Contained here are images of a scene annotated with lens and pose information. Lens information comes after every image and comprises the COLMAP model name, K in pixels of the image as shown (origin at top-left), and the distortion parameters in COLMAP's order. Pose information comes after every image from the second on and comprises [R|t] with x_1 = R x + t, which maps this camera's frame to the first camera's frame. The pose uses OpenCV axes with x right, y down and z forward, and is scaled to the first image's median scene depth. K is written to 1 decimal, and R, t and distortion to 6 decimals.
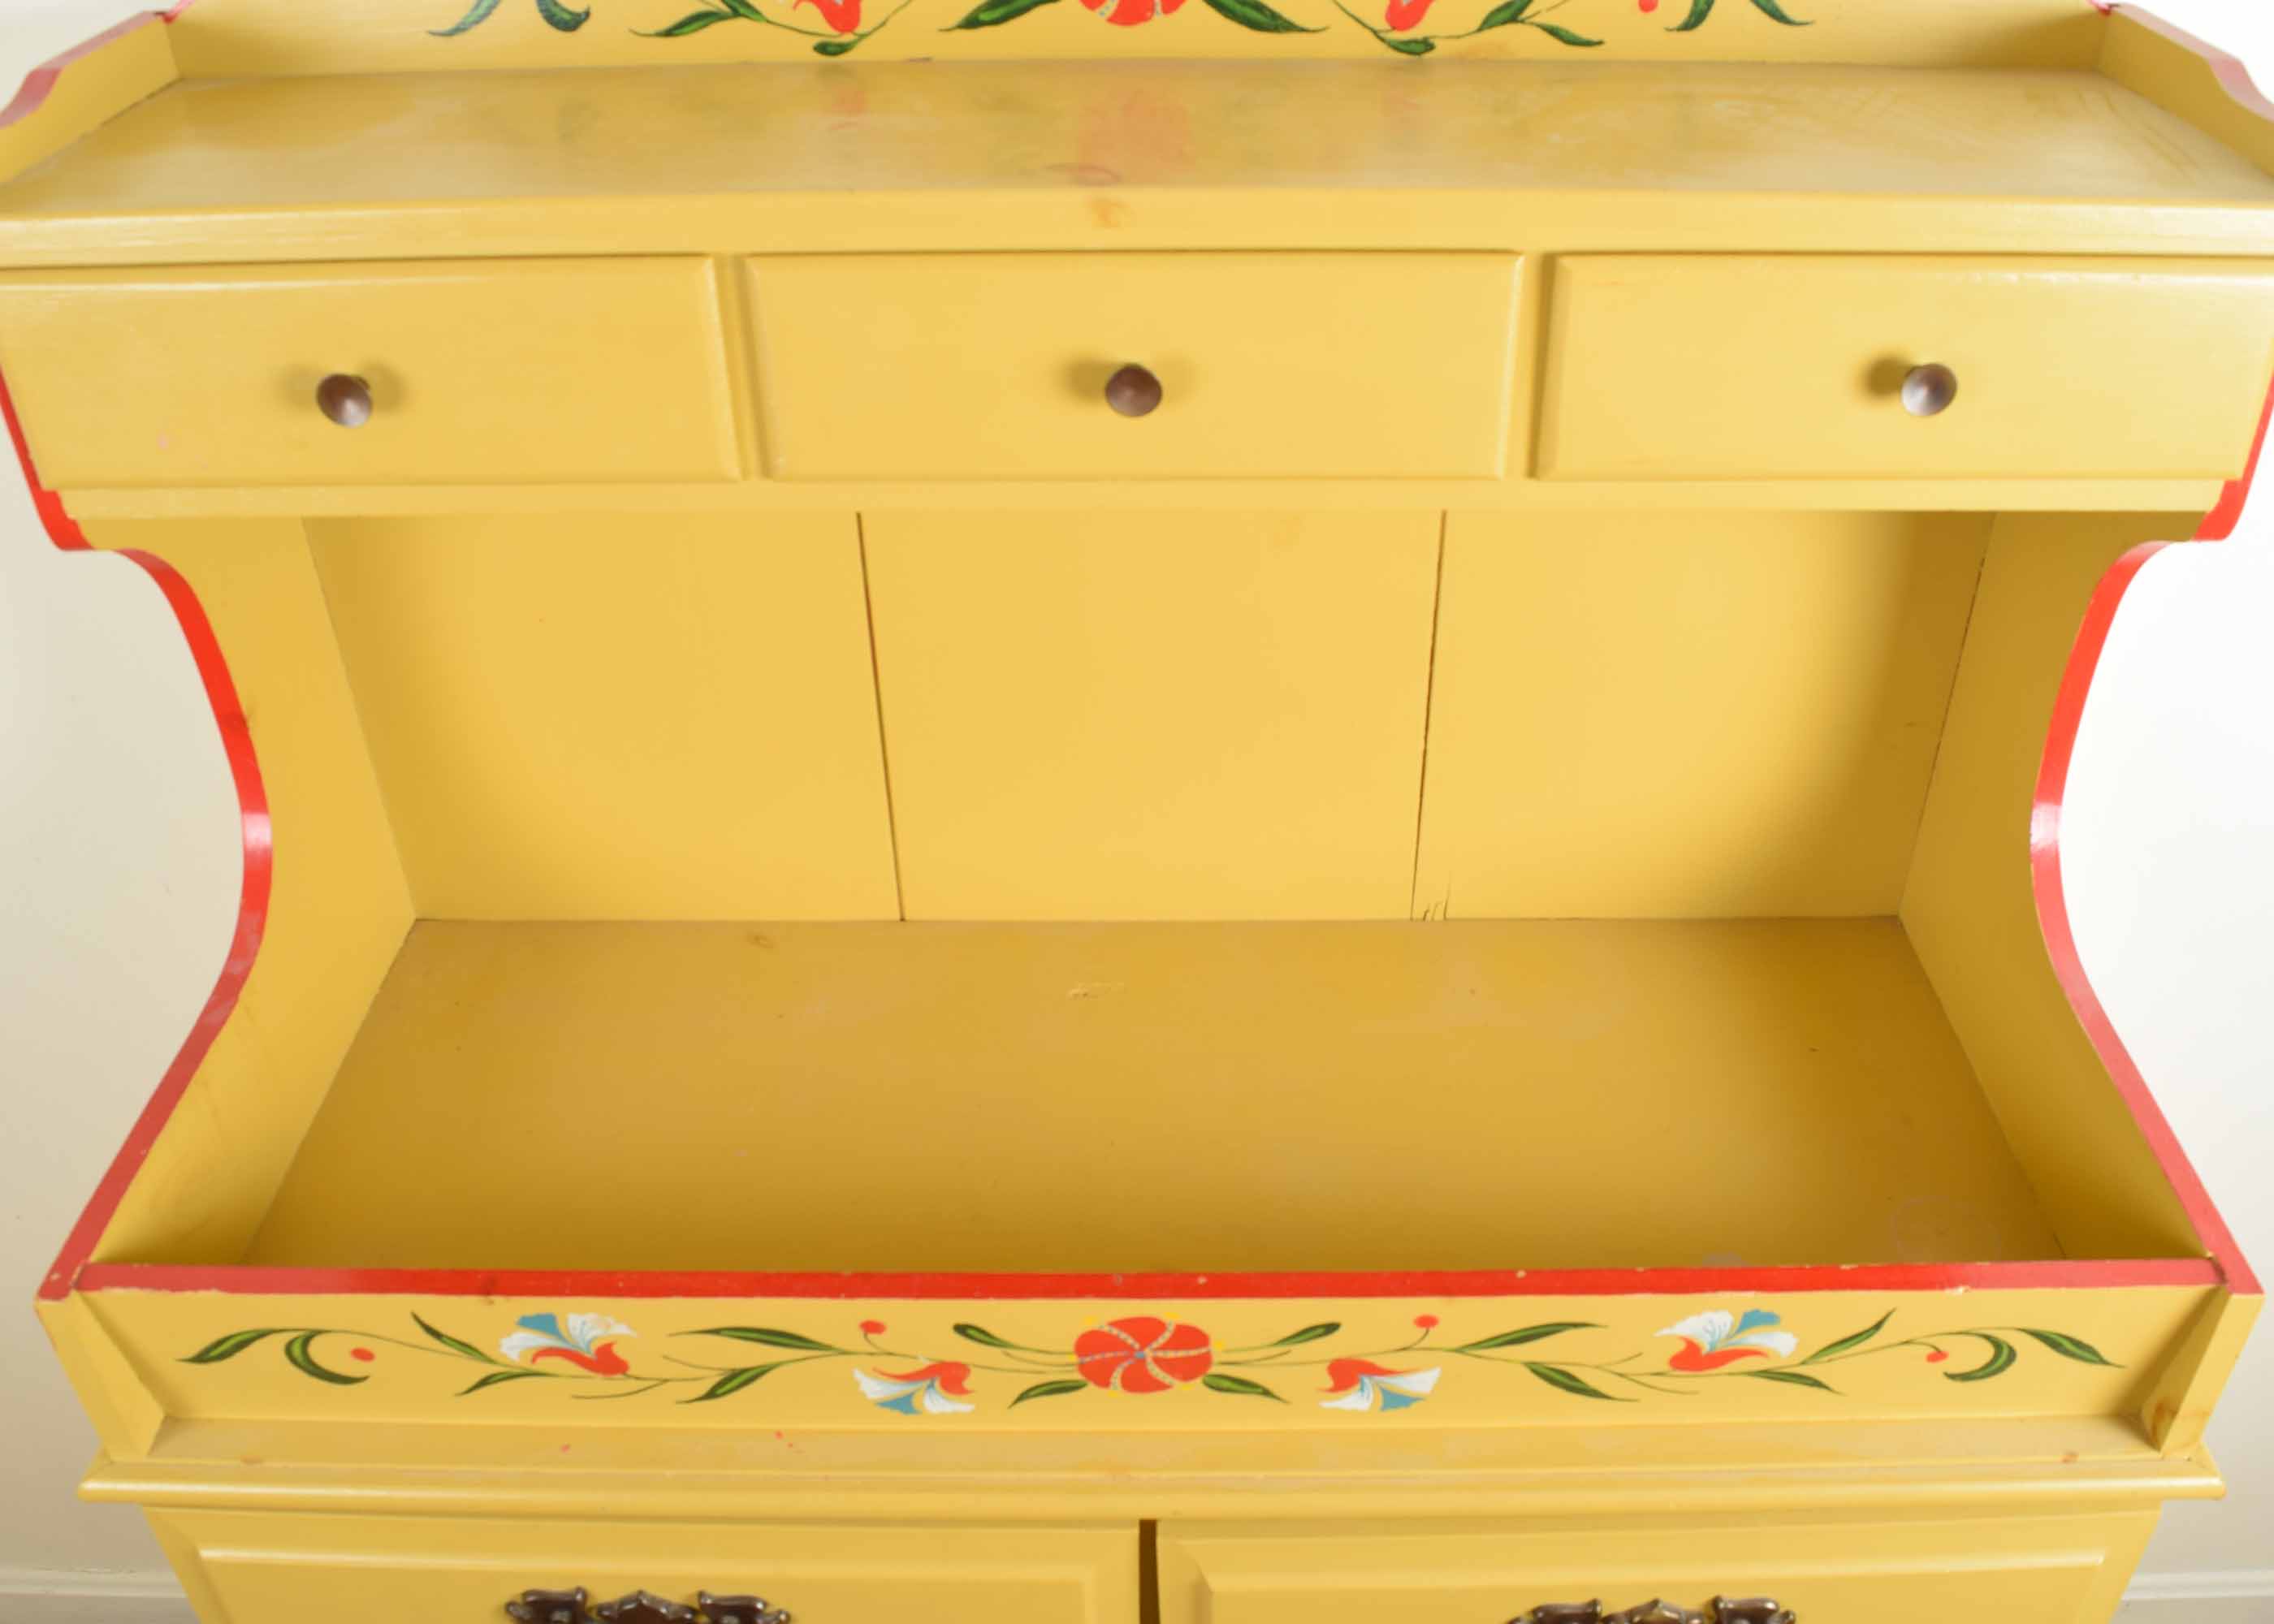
lens RADIAL K [[1938.8, 0, 1176.1], [0, 1938.8, 809.6], [0, 0, 1]] dist [-0.093166, 0.016156]
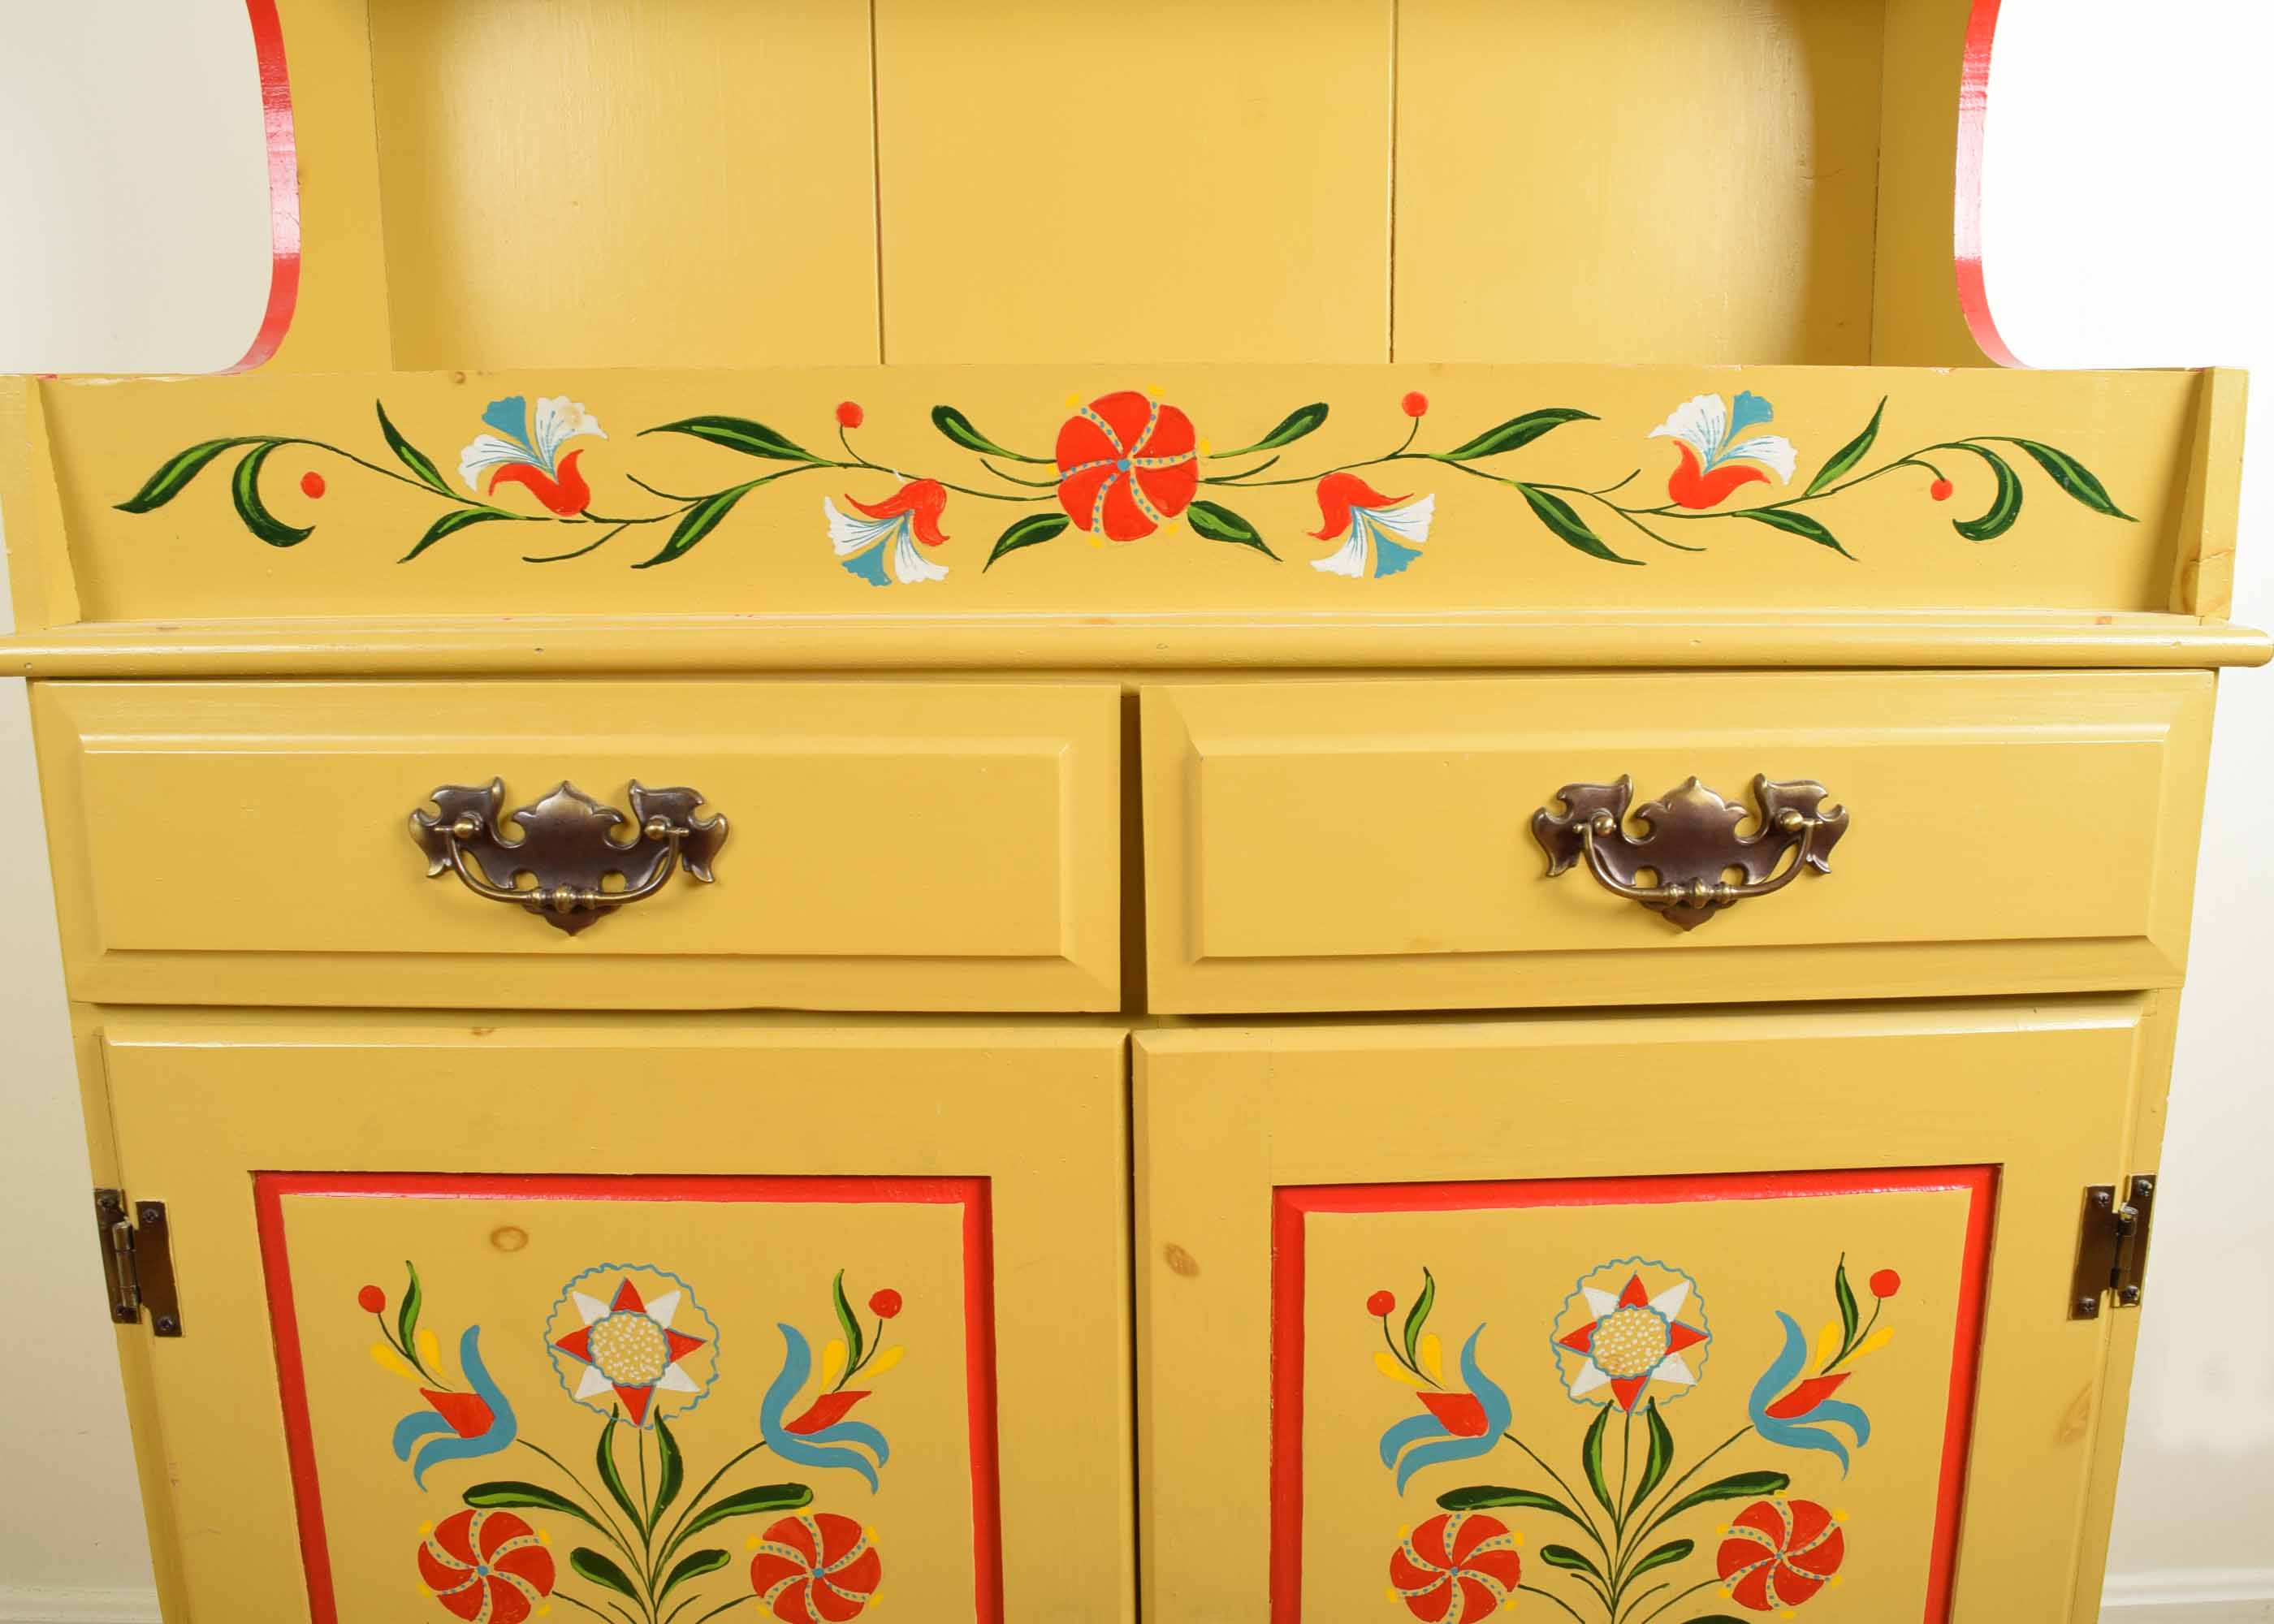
lens RADIAL K [[1915.7, 0, 1200.2], [0, 1915.7, 805.2], [0, 0, 1]] dist [-0.103785, 0.036742]
pose [[0.999697, -0.002639, 0.024478, -0.003841], [0.011861, 0.922874, -0.384920, 0.784912], [-0.021574, 0.385094, 0.922625, 0.173096]]
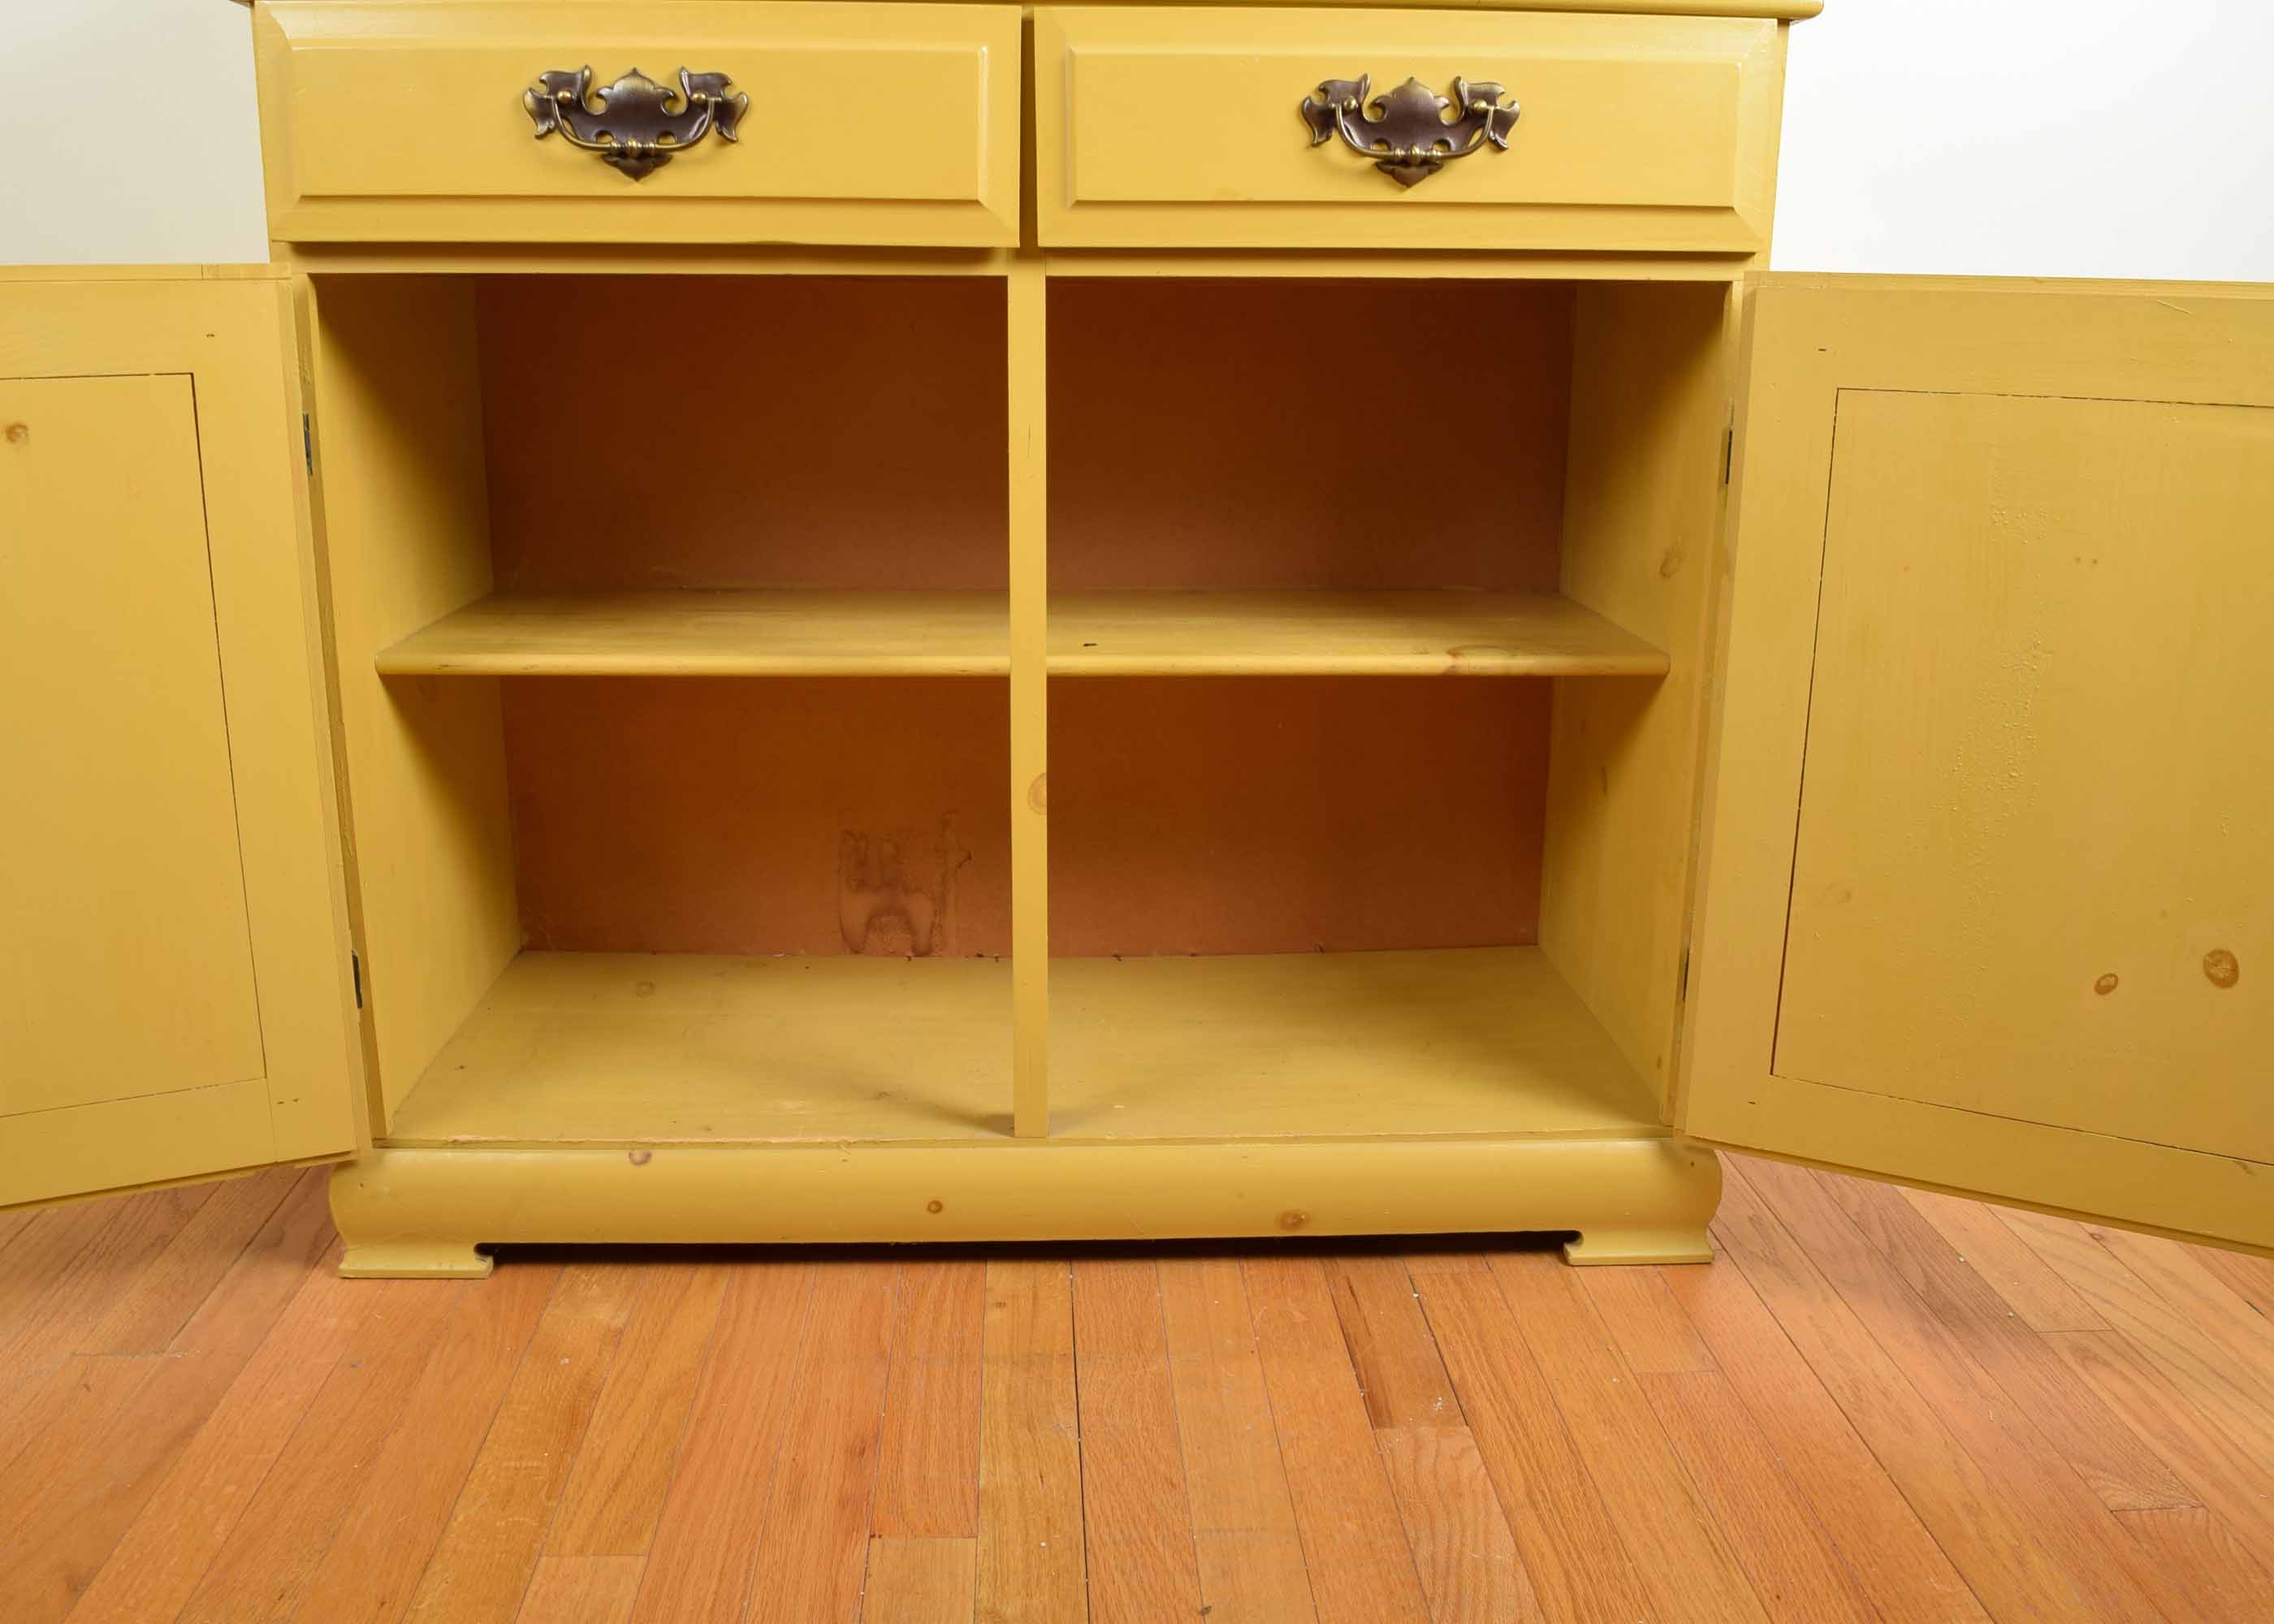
lens RADIAL K [[1950.9, 0, 1137.0], [0, 1950.9, 813.1], [0, 0, 1]] dist [-0.094256, 0.004324]
pose [[0.998791, 0.000469, 0.049165, -0.003803], [0.016141, 0.941410, -0.336879, 1.364989], [-0.046443, 0.337265, 0.940263, -0.079891]]
